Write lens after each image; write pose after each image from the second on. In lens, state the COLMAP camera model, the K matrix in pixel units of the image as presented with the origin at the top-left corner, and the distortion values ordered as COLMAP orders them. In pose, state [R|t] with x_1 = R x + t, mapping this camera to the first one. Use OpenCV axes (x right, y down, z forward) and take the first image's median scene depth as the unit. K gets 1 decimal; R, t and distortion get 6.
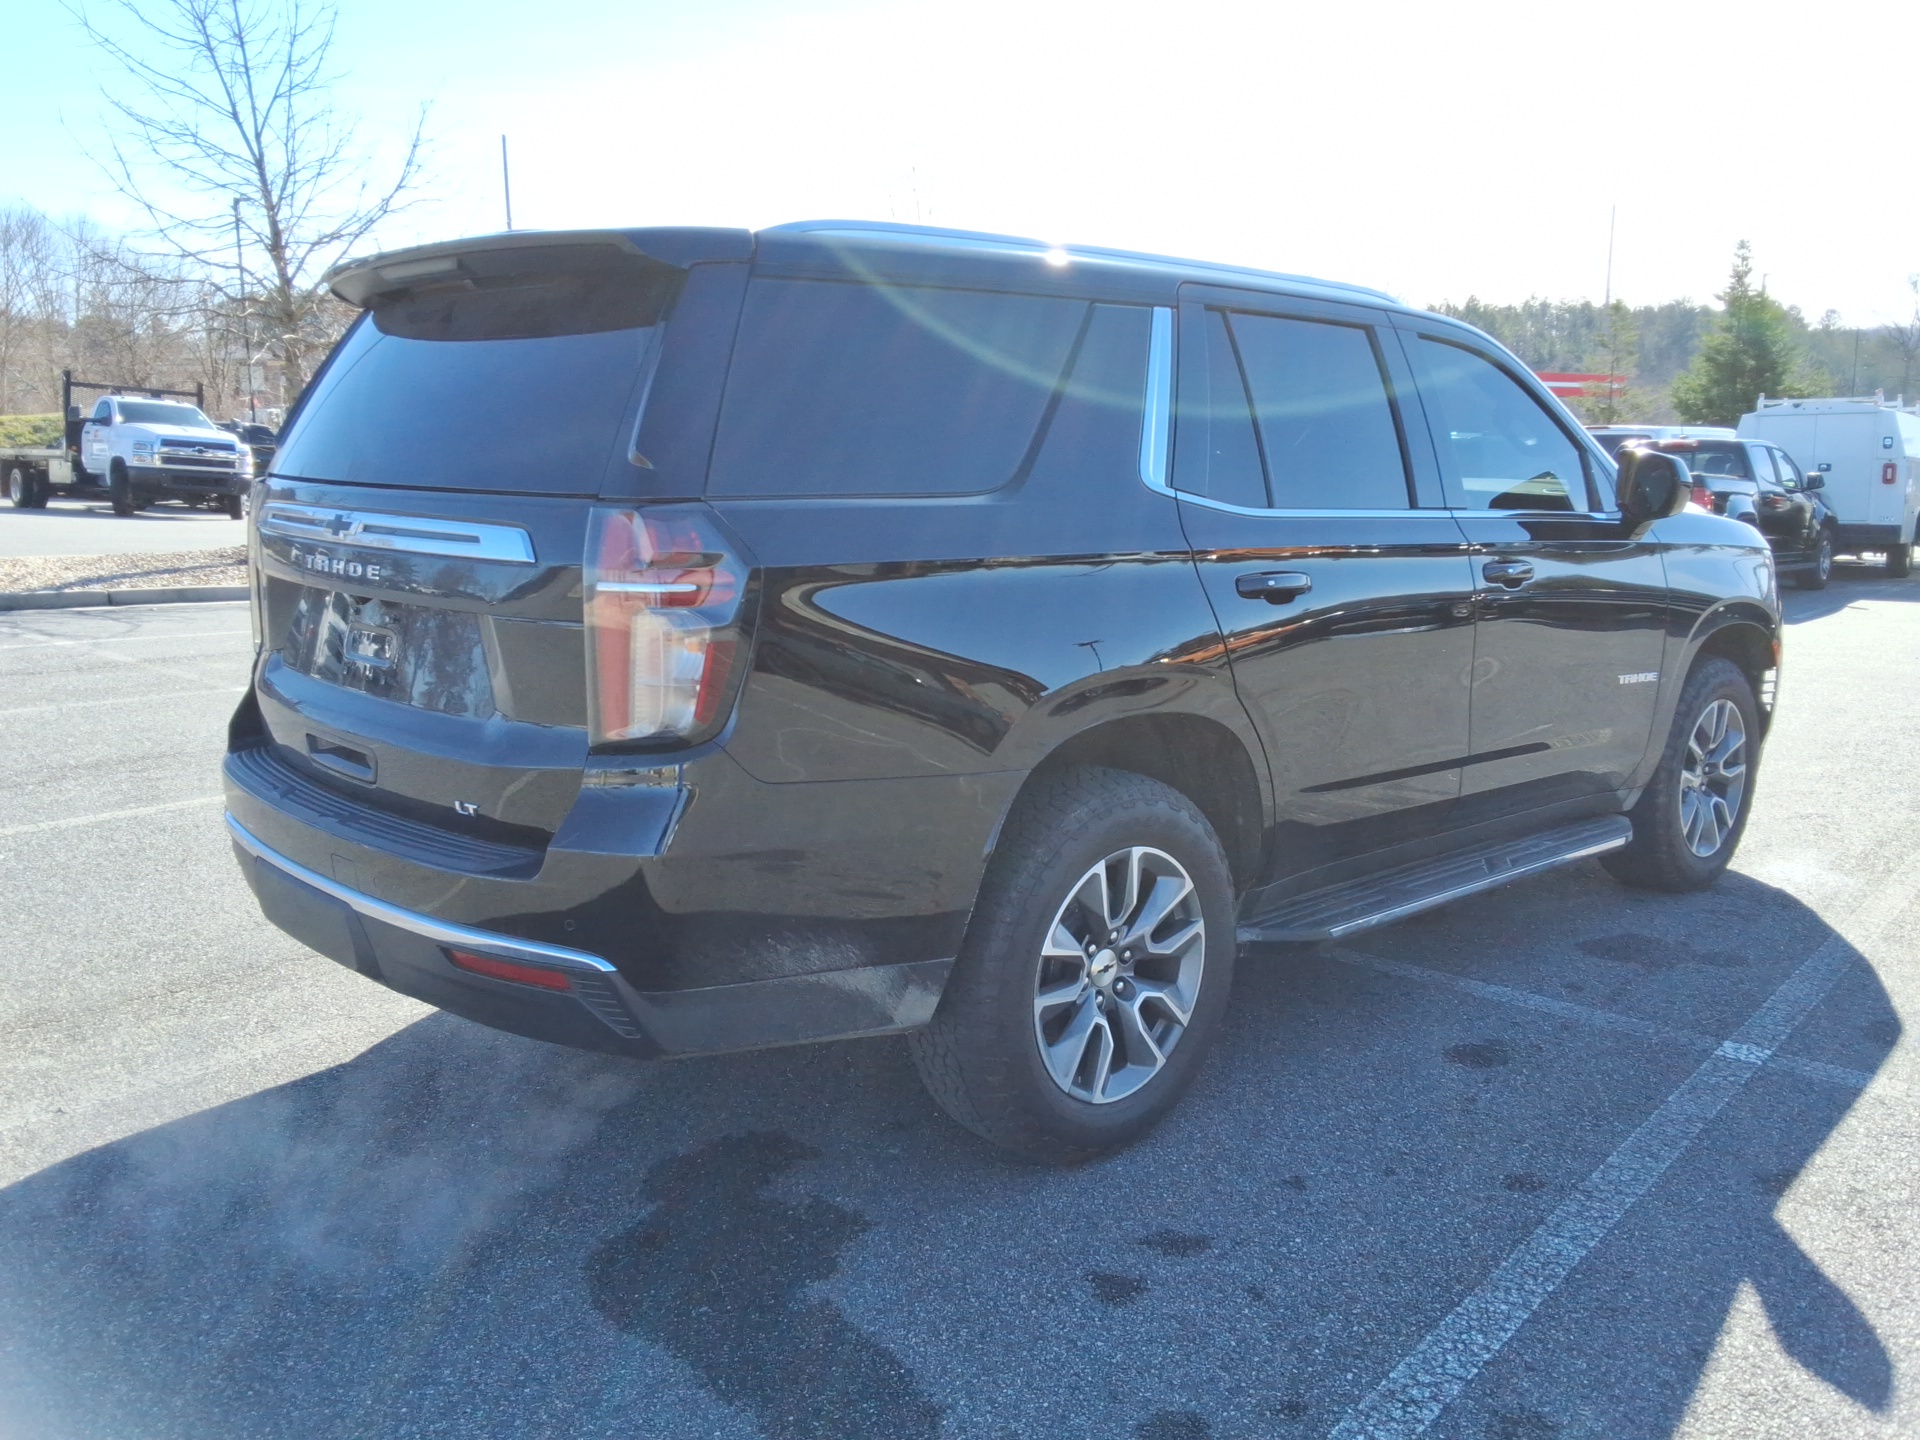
lens RADIAL K [[1541.4, 0, 960.0], [0, 1541.4, 720.0], [0, 0, 1]] dist [0.000656, -0.004374]
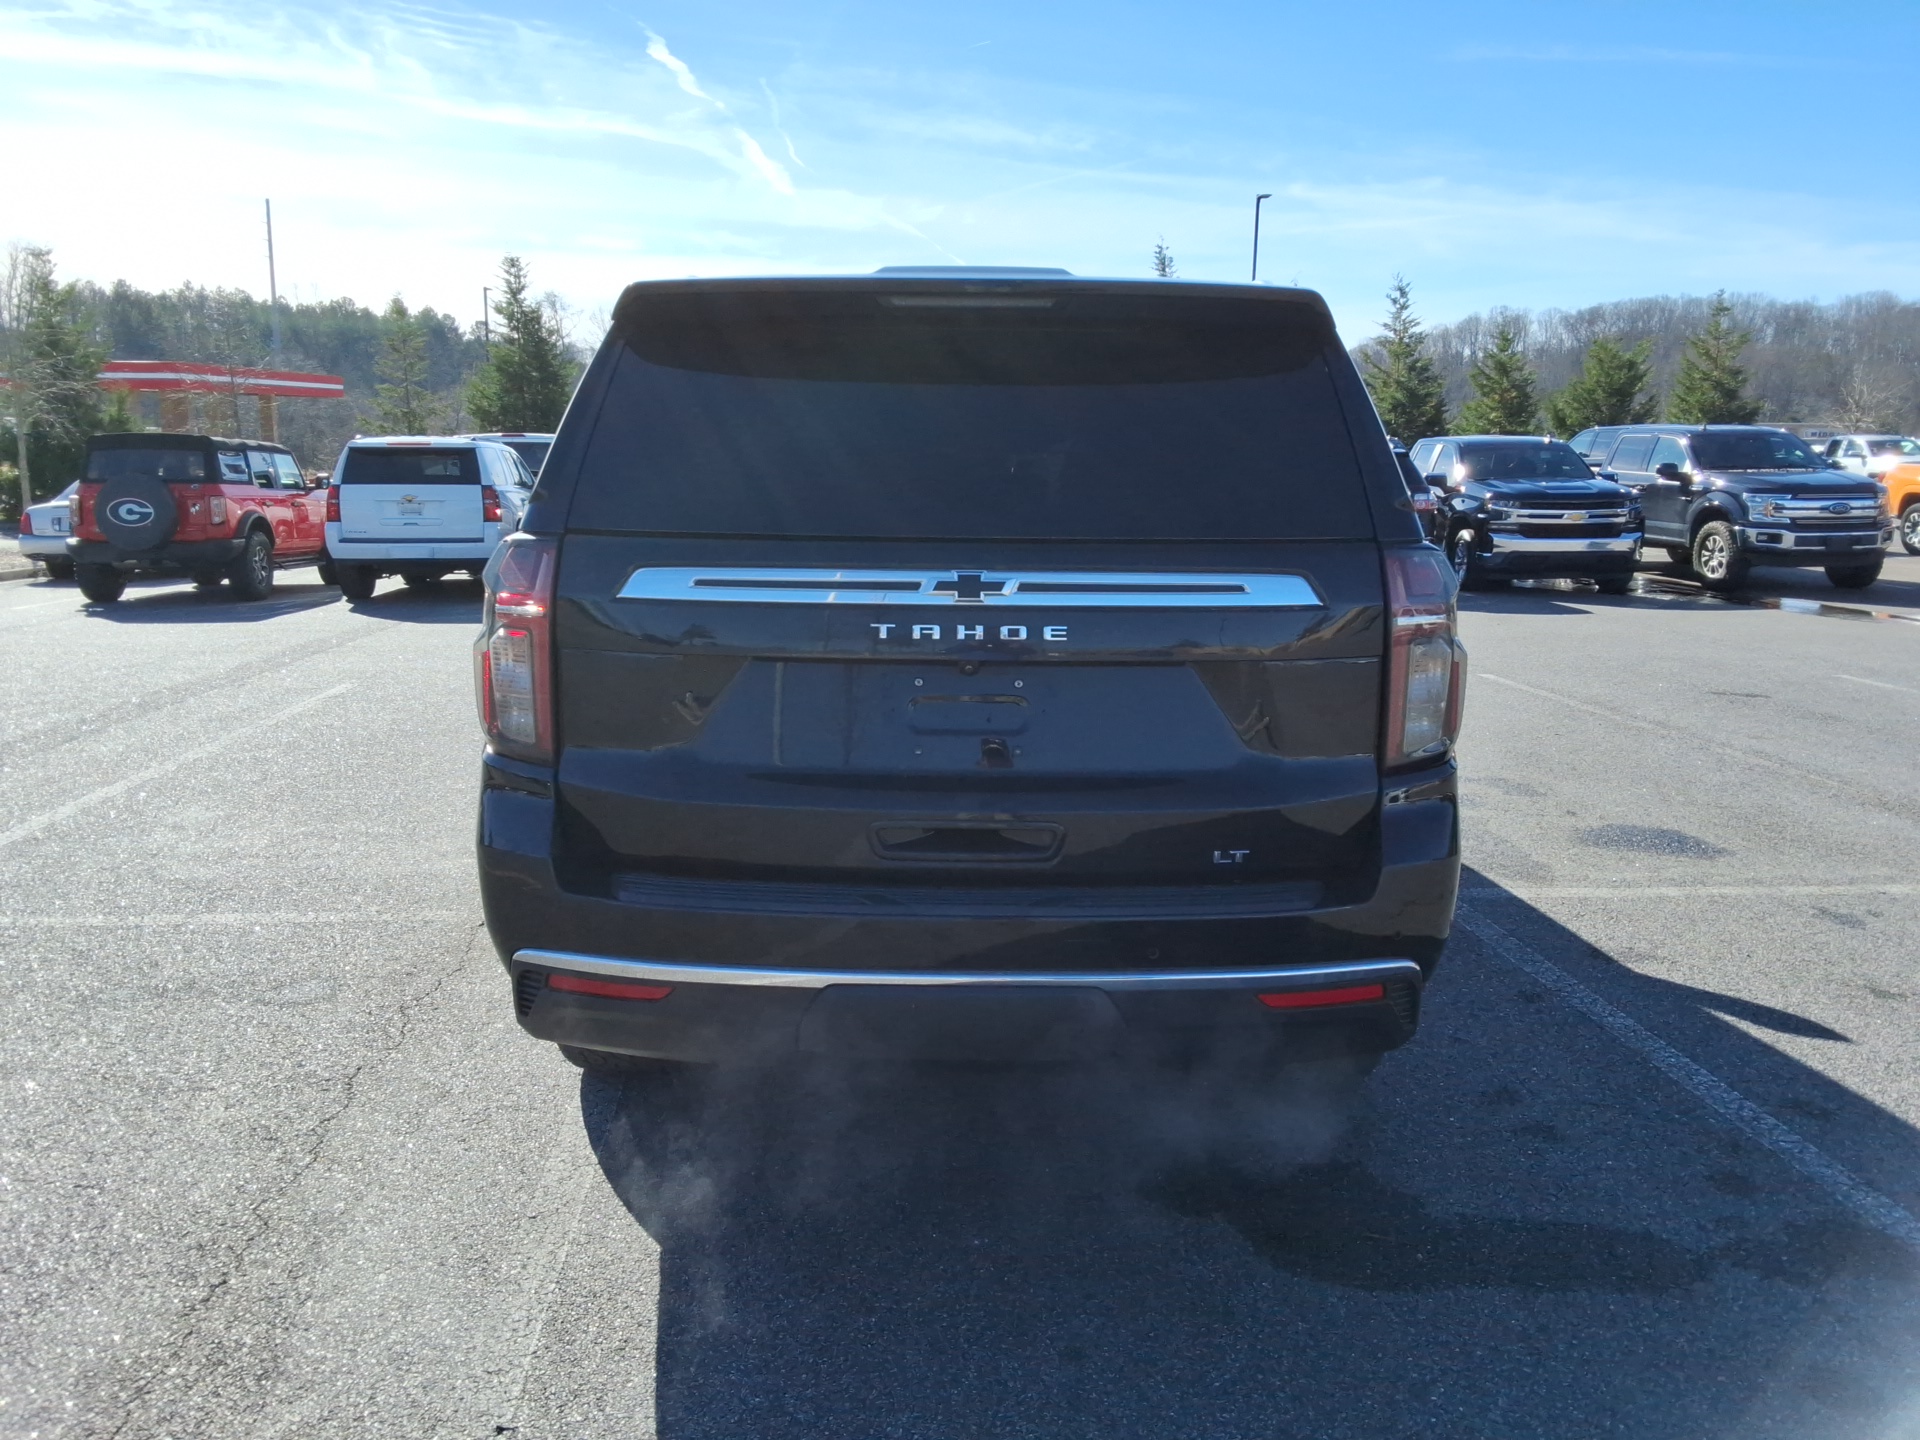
lens RADIAL K [[1526.6, 0, 973.0], [0, 1526.6, 719.5], [0, 0, 1]] dist [0.109054, -0.159520]
pose [[0.691253, -0.121920, 0.712253, -0.921773], [0.122617, 0.991160, 0.050660, -0.083264], [-0.712133, 0.052316, 0.700092, 0.335181]]
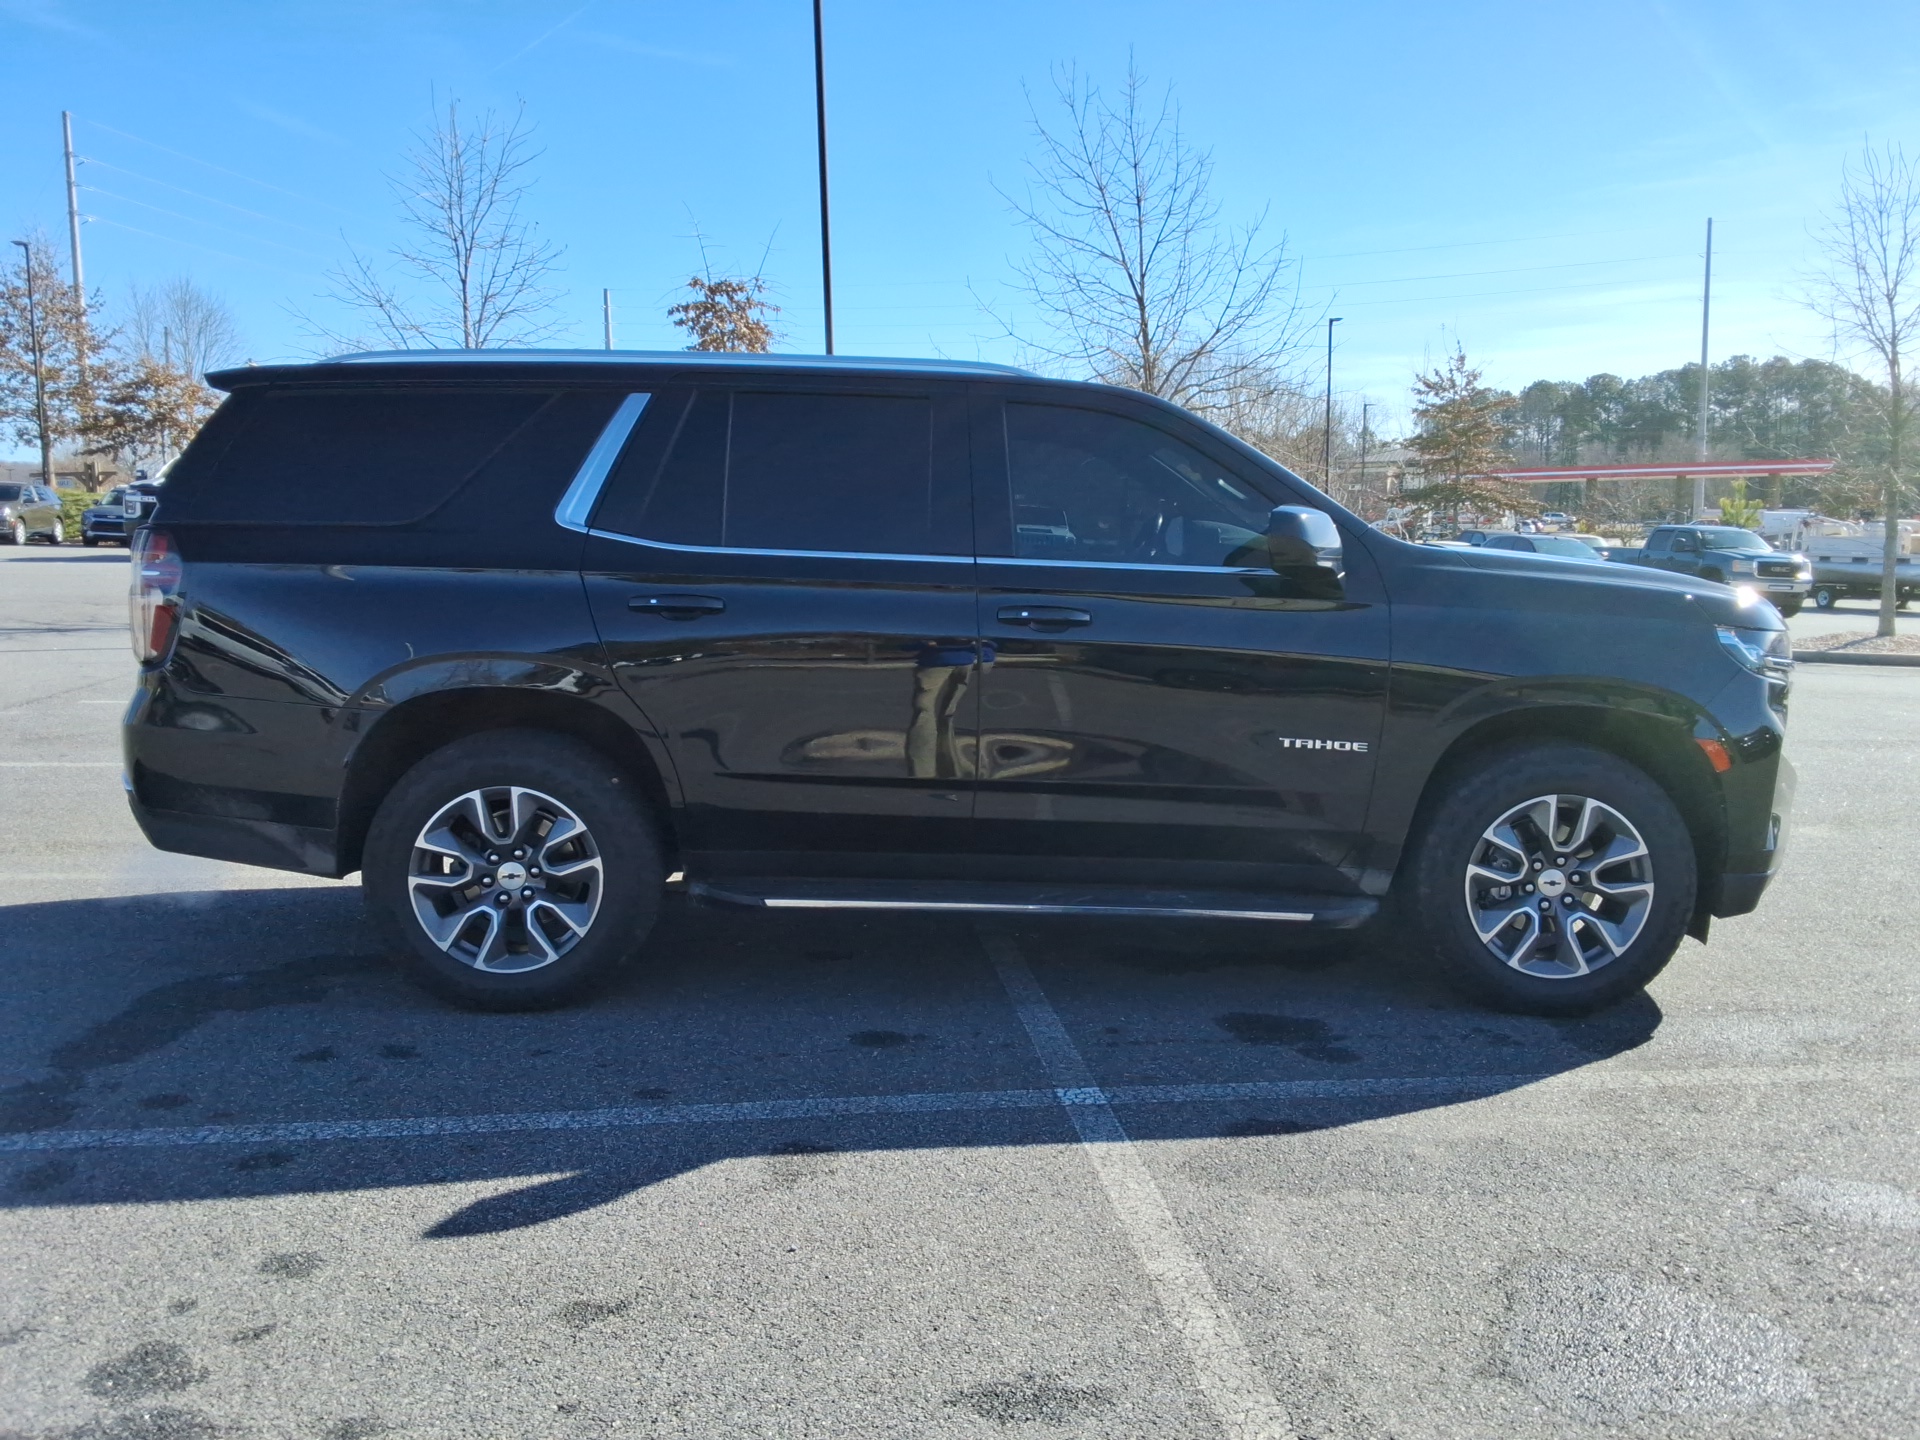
lens RADIAL K [[1586.6, 0, 1037.5], [0, 1586.6, 688.4], [0, 0, 1]] dist [0.092819, -0.131040]
pose [[0.767884, 0.063133, -0.637471, 1.293980], [-0.121001, 0.991512, -0.047559, 0.008720], [0.629058, 0.113654, 0.769005, 0.186902]]
